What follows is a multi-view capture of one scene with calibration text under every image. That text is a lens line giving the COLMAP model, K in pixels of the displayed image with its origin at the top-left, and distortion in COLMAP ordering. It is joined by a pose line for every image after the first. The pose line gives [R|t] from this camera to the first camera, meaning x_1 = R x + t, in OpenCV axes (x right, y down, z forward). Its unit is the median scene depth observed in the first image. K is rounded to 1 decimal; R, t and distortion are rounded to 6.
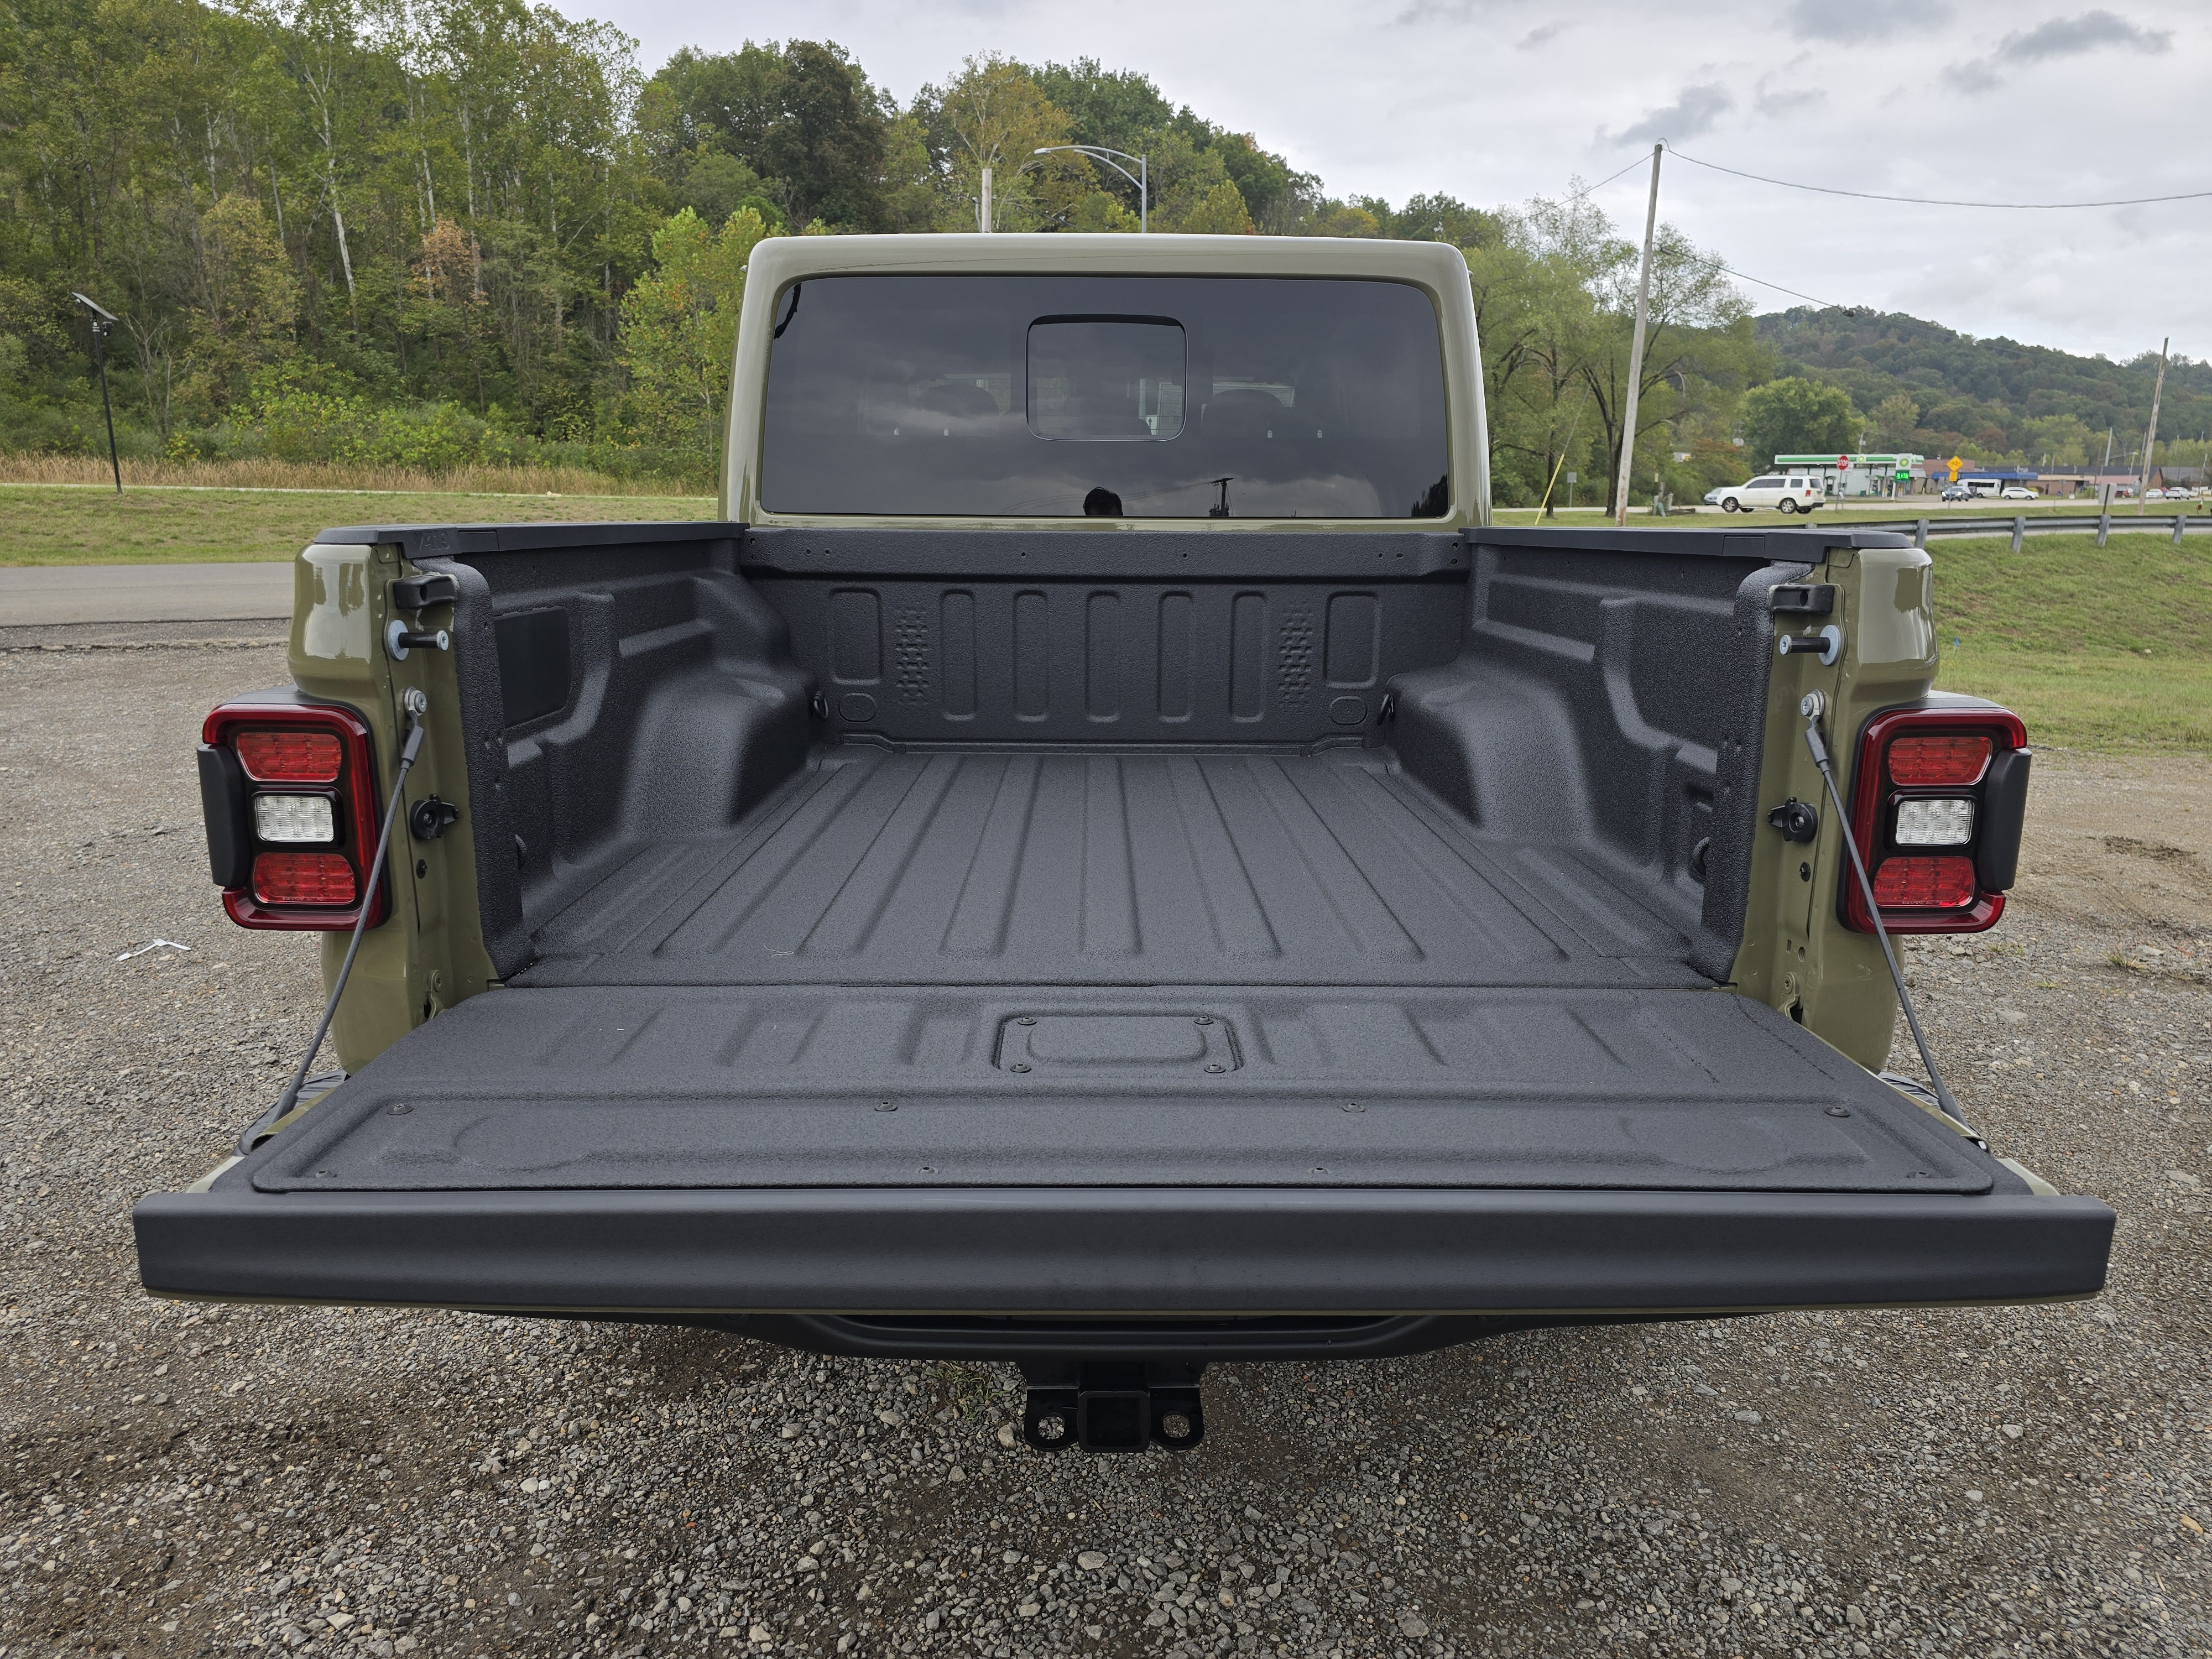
lens RADIAL K [[1544.0, 0, 1106.0], [0, 1544.0, 829.5], [0, 0, 1]] dist [-0.003286, -0.001044]
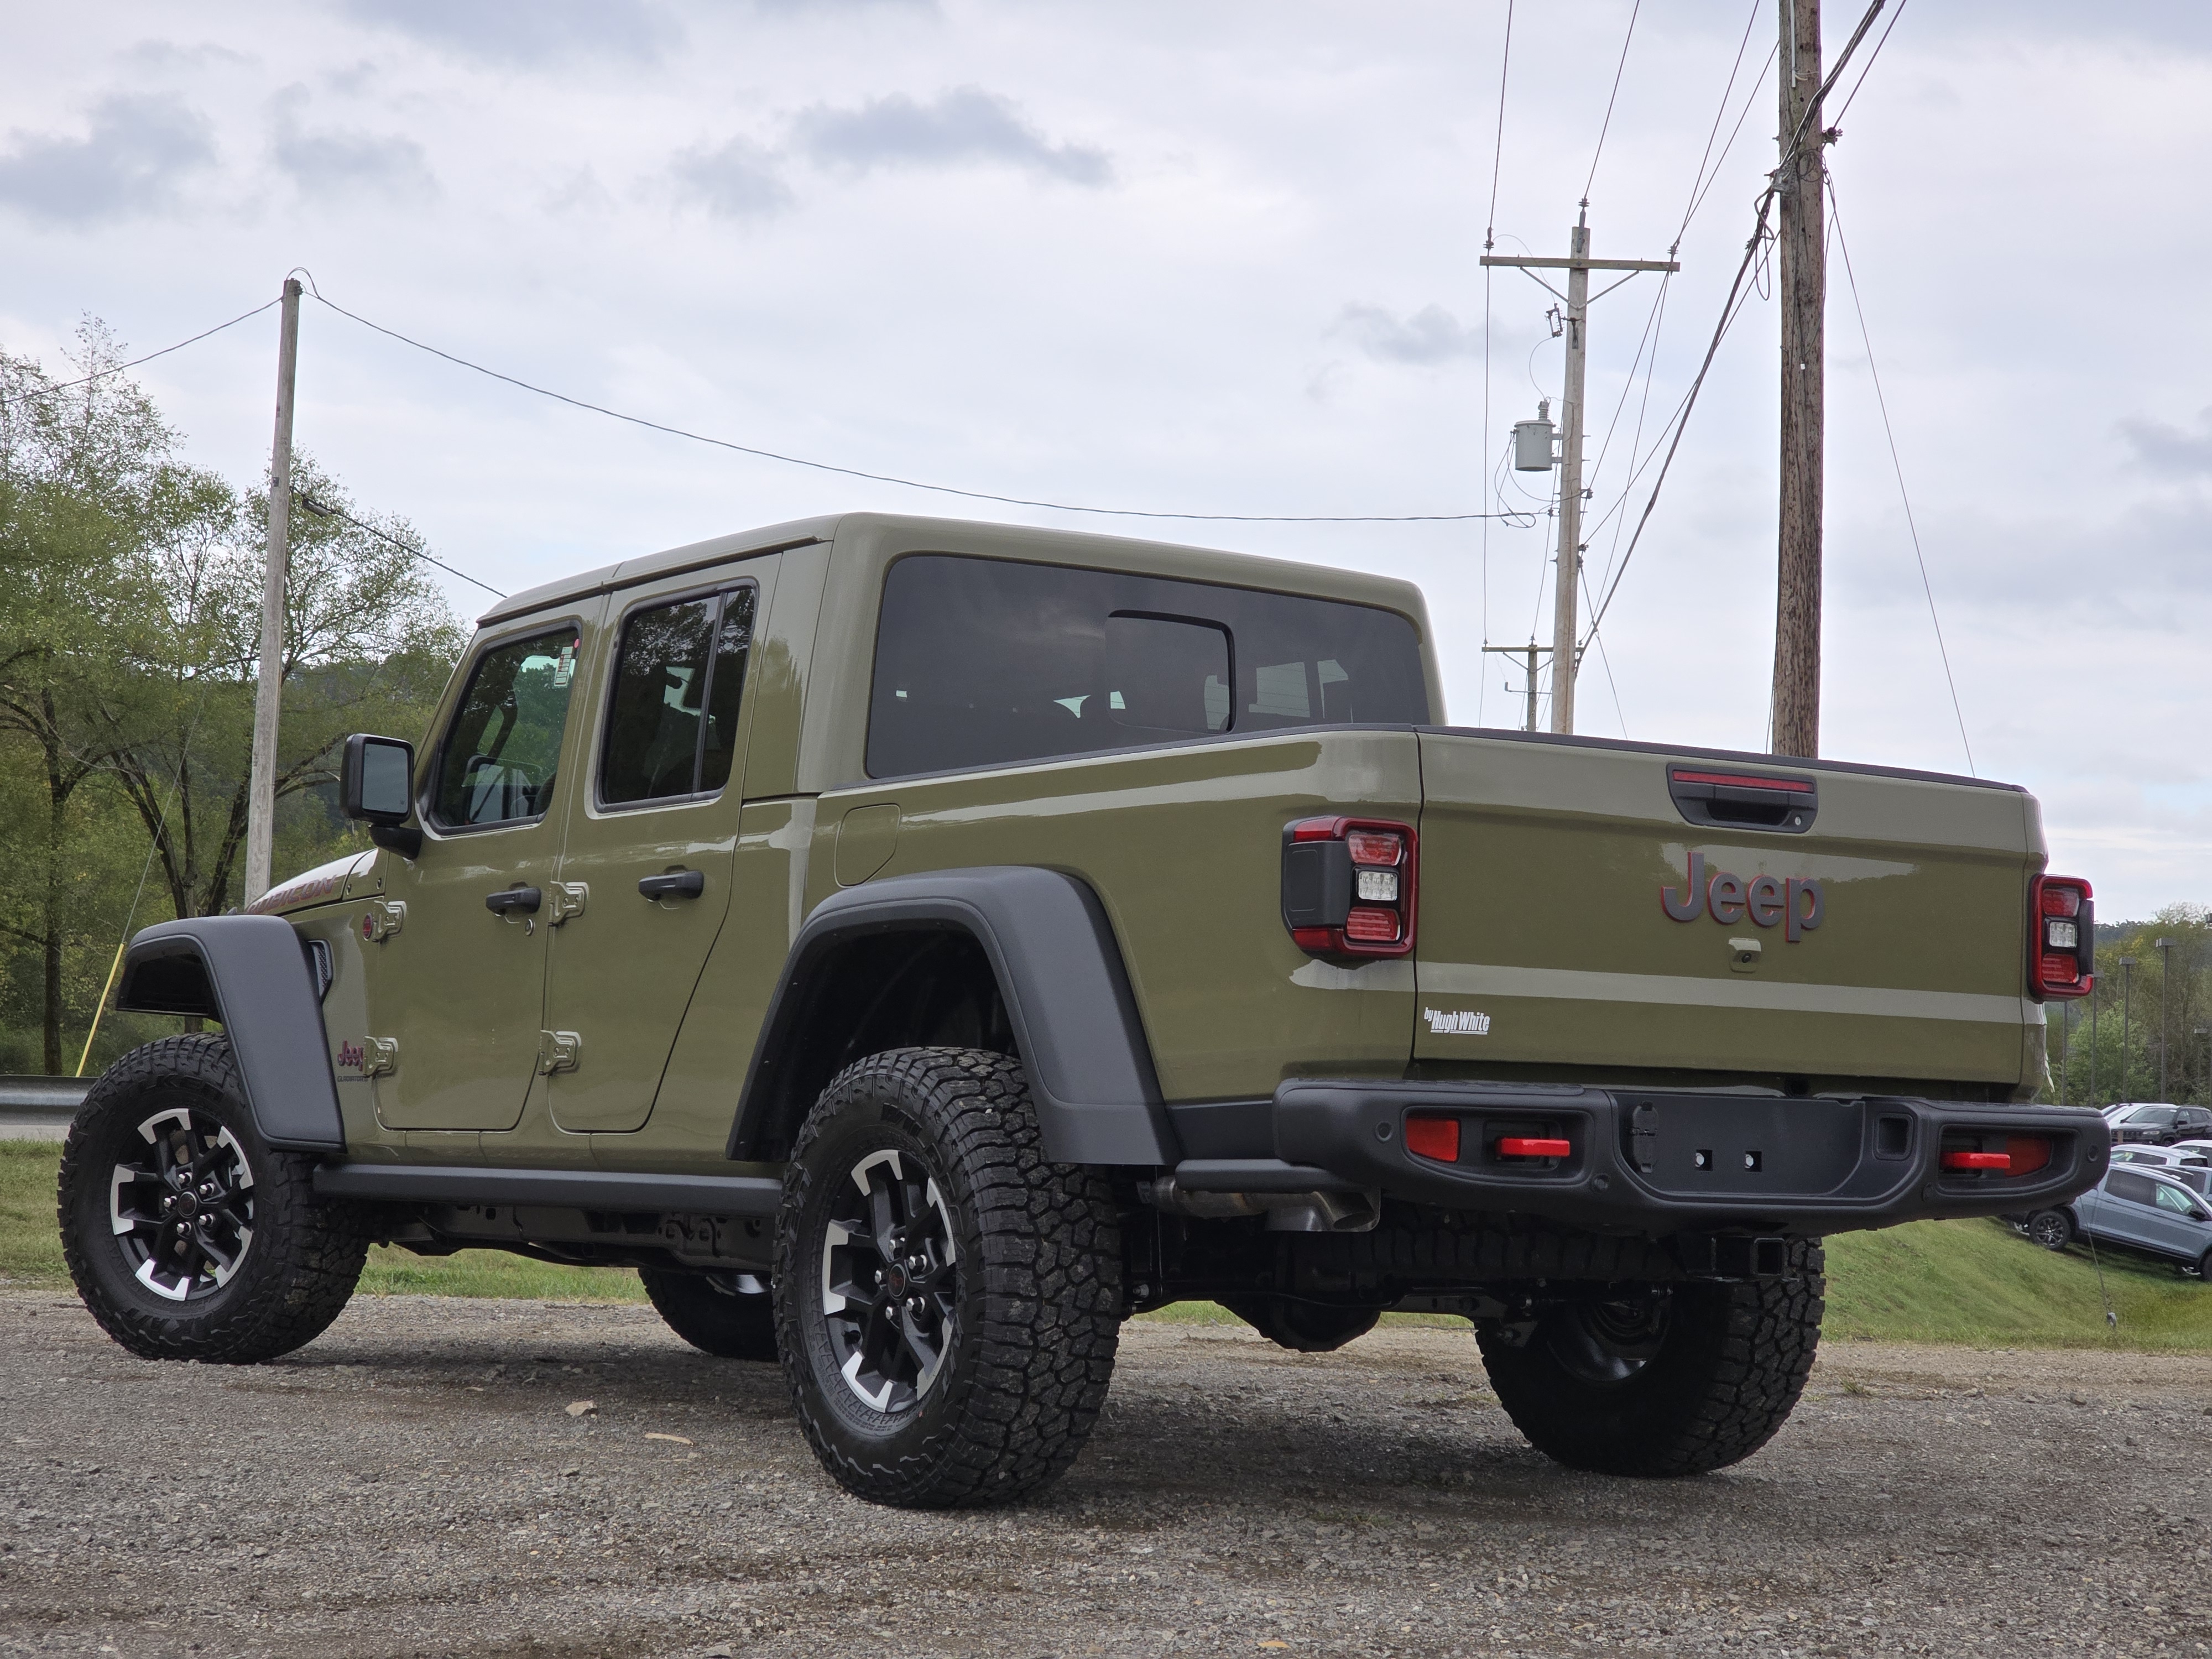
lens RADIAL K [[4466.7, 0, 1105.5], [0, 4466.7, 920.7], [0, 0, 1]] dist [-0.733587, 9.487460]
pose [[0.838070, 0.048526, 0.543400, -0.114898], [0.090063, 0.970065, -0.225529, 0.037069], [-0.538077, 0.237950, 0.808612, -0.093081]]
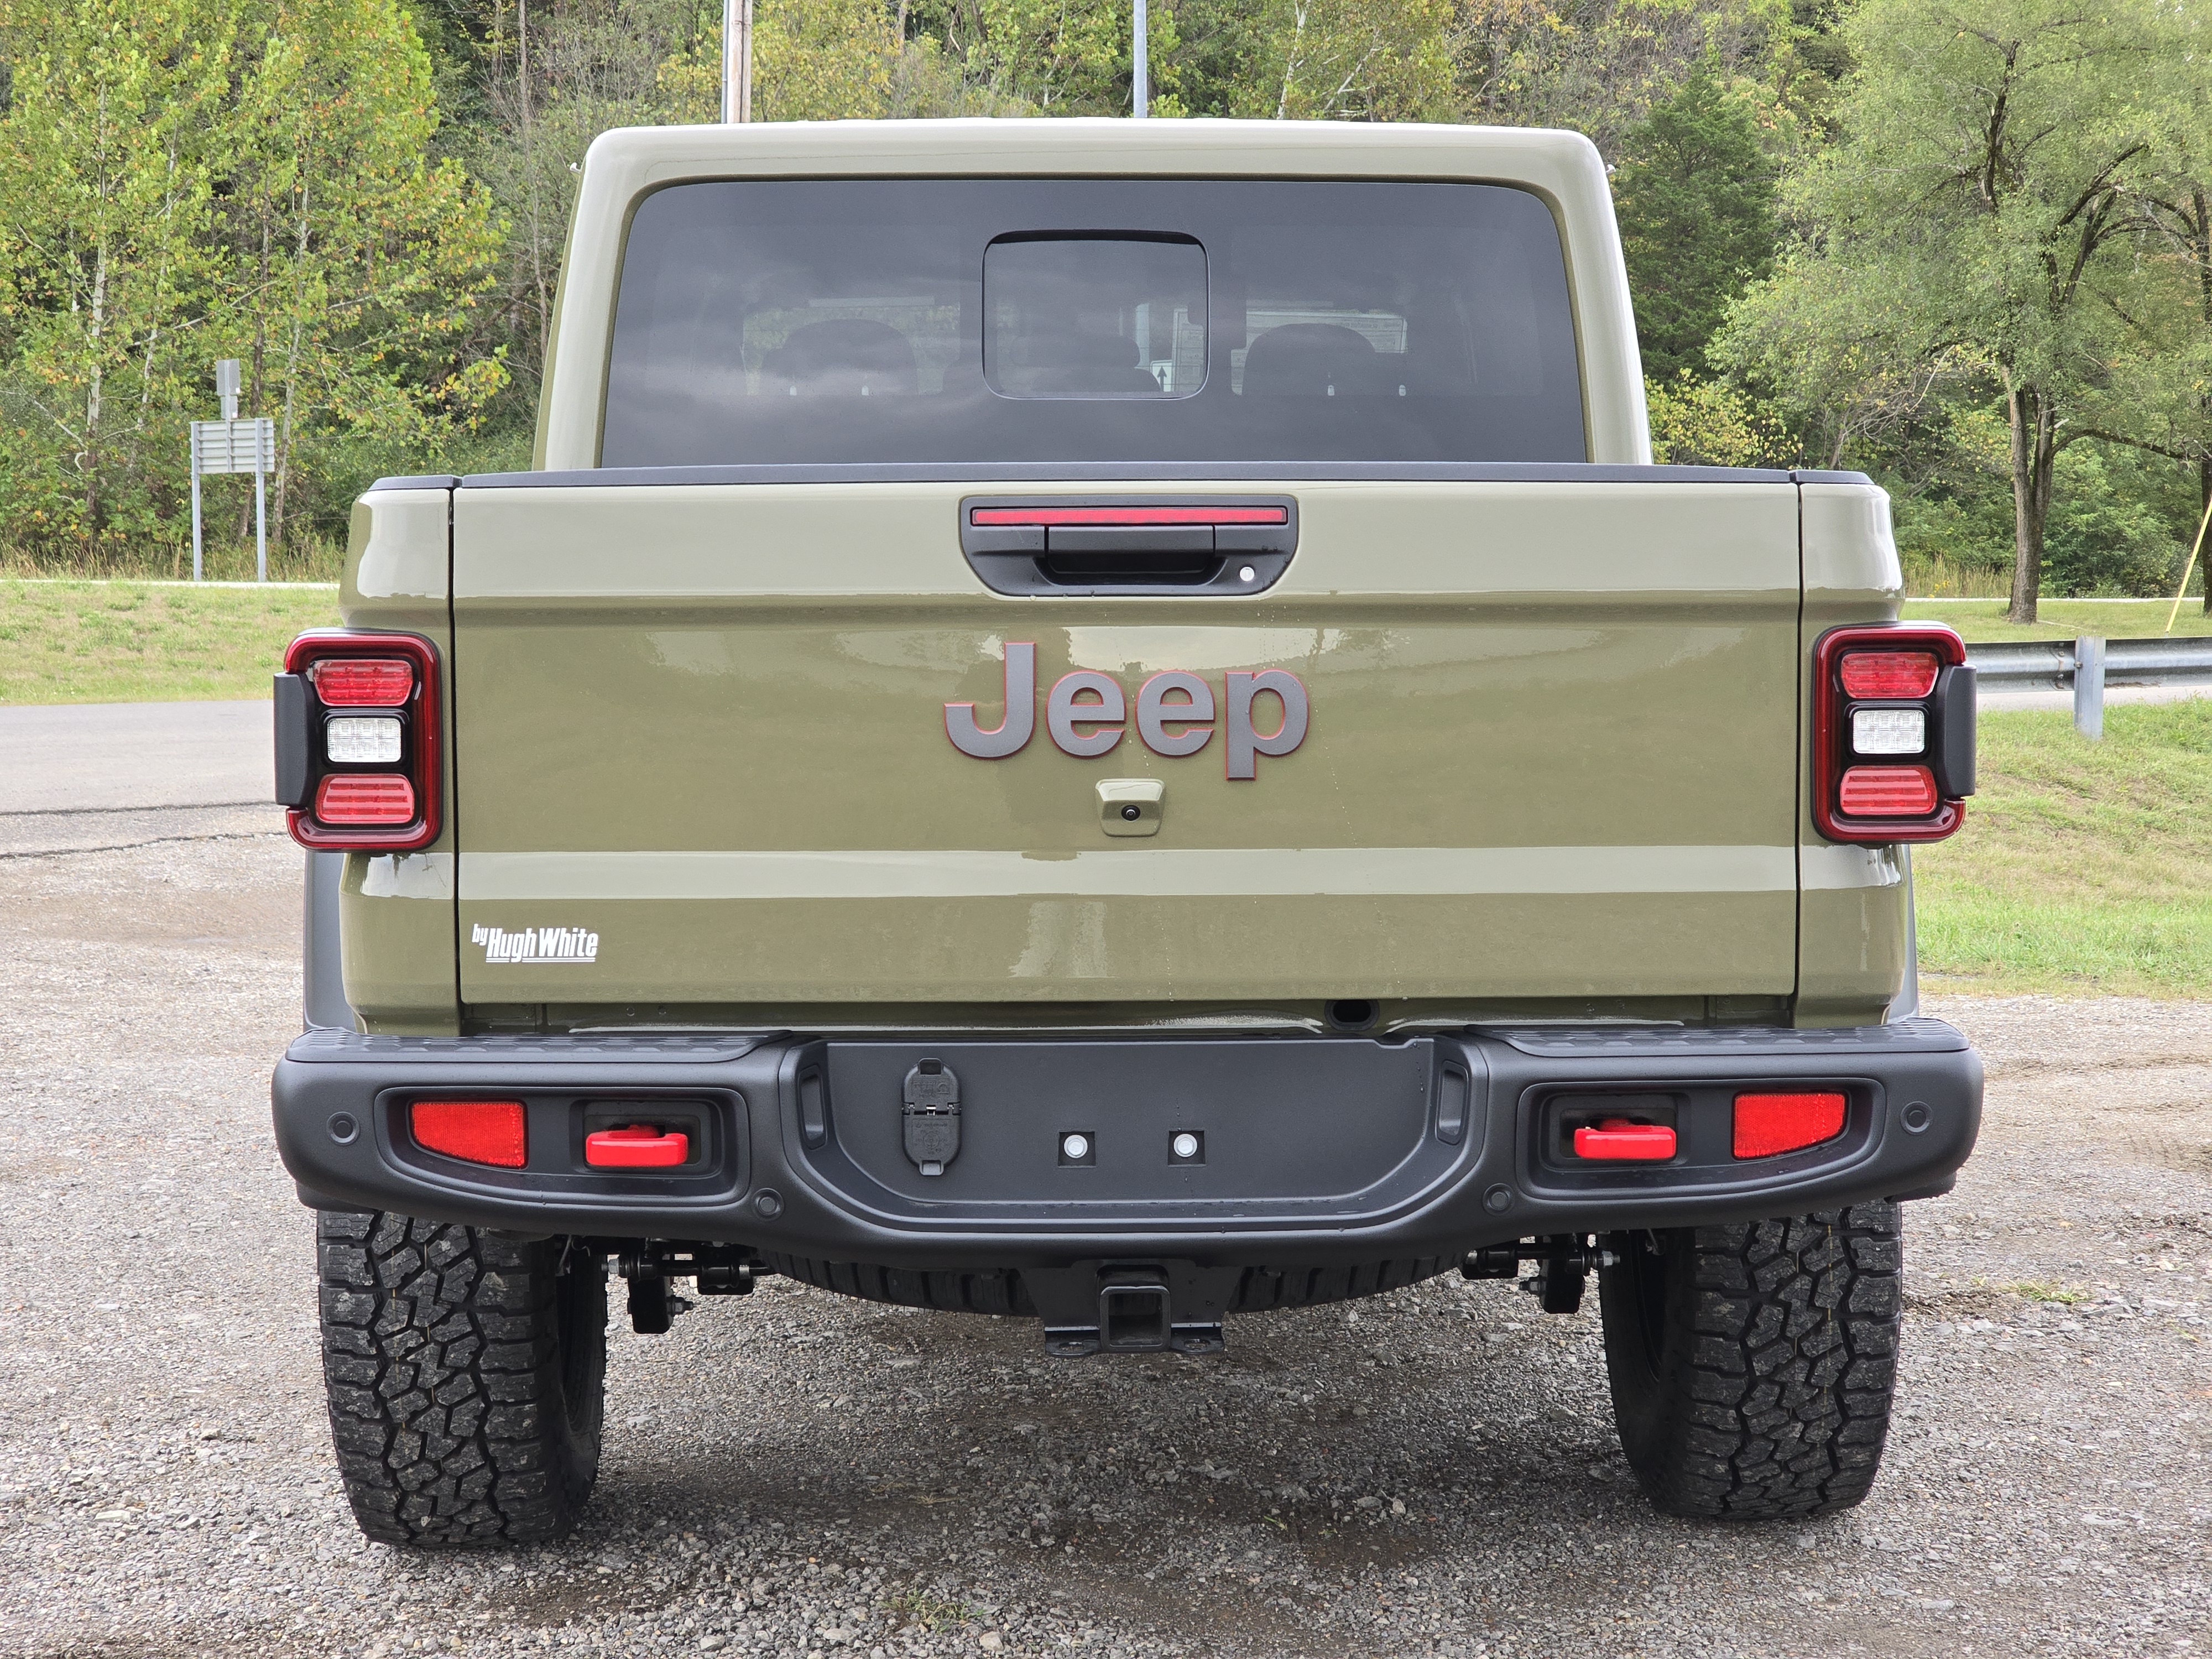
lens RADIAL K [[4408.2, 0, 1106.0], [0, 4408.2, 829.5], [0, 0, 1]] dist [-0.199564, 0.055983]
pose [[0.999884, -0.008907, 0.012351, -0.001588], [0.010716, 0.987843, -0.155088, 0.018053], [-0.010820, 0.155203, 0.987823, -0.067920]]
